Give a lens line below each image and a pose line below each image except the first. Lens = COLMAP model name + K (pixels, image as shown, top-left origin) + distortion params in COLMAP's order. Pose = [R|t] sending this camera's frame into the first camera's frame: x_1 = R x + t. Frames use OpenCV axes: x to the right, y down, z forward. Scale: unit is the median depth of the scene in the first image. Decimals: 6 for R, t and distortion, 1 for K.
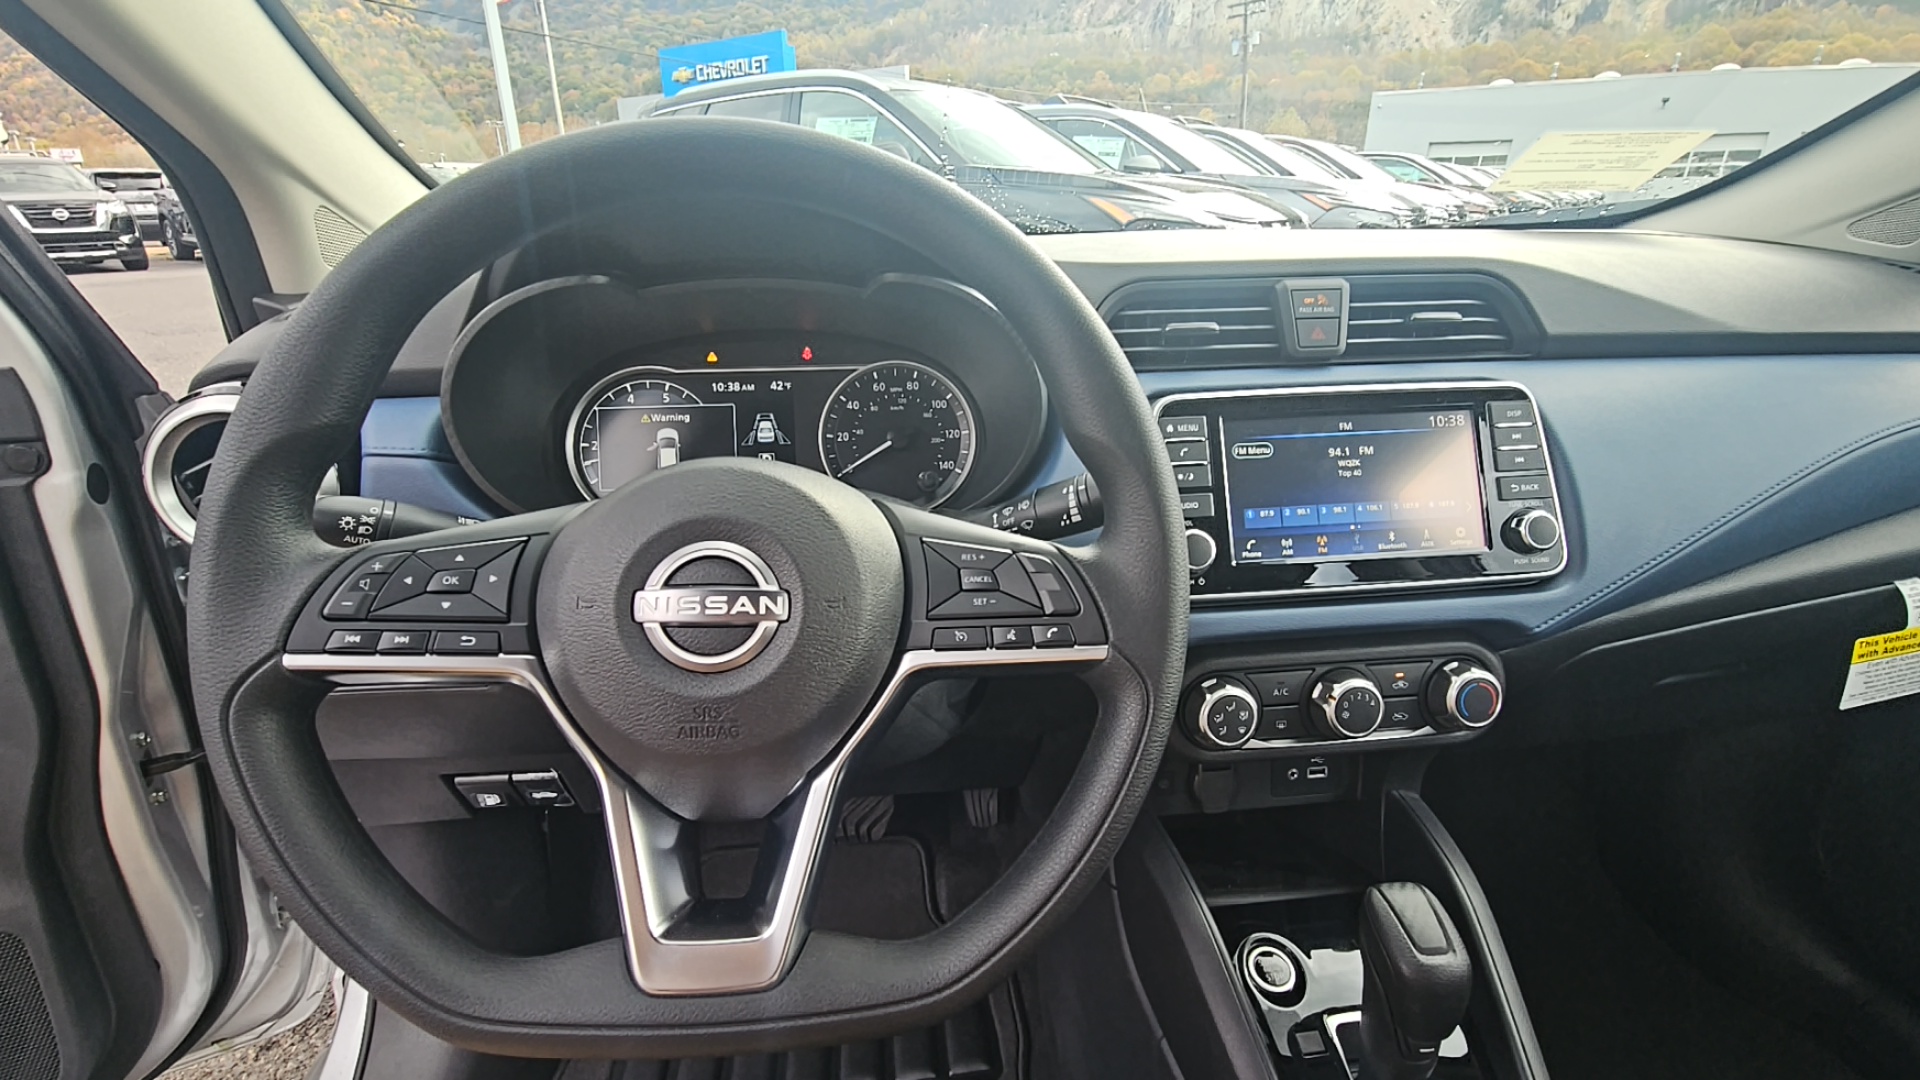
lens RADIAL K [[858.3, 0, 958.8], [0, 858.3, 535.7], [0, 0, 1]] dist [0.000267, -0.000237]
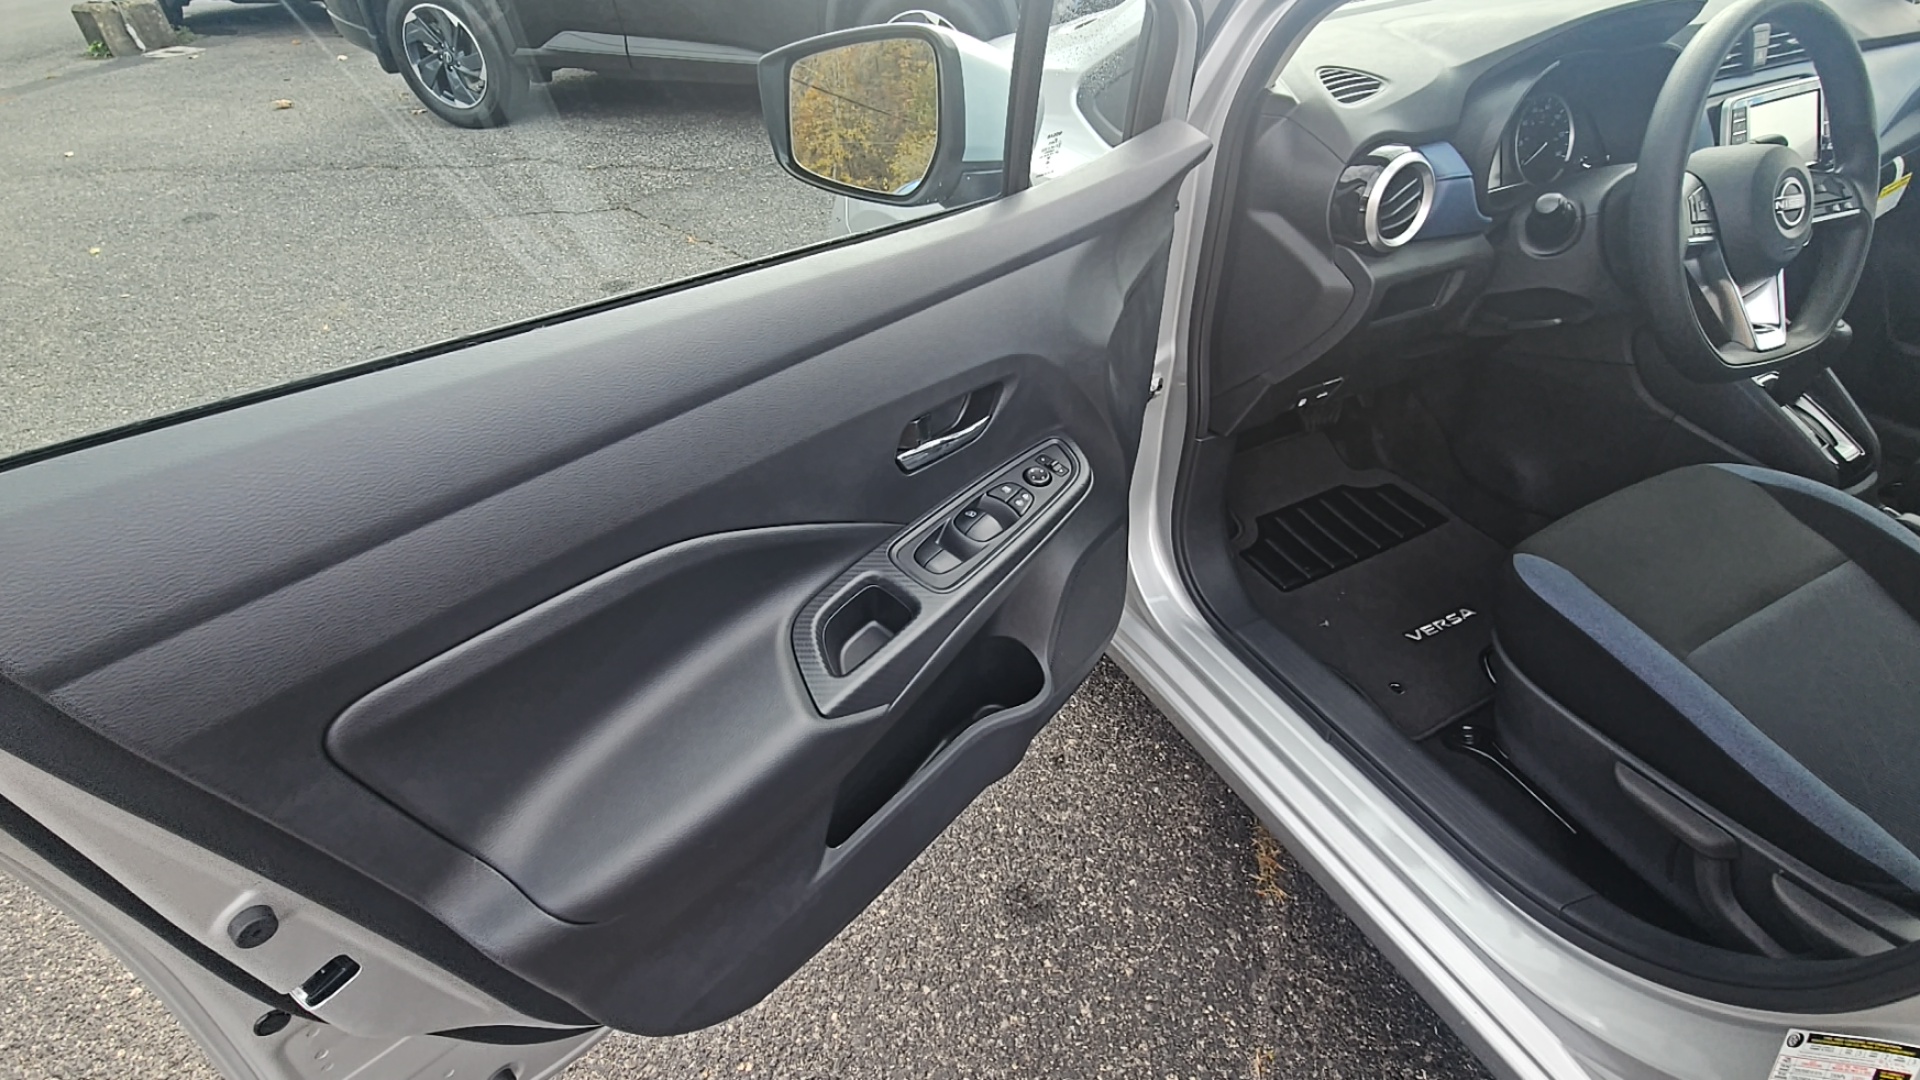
lens RADIAL K [[858.3, 0, 958.8], [0, 858.3, 535.7], [0, 0, 1]] dist [0.000267, -0.000237]
pose [[0.932934, -0.244830, 0.263992, -2.166357], [0.154485, 0.934491, 0.320720, -0.123349], [-0.325220, -0.258428, 0.909641, -0.494978]]
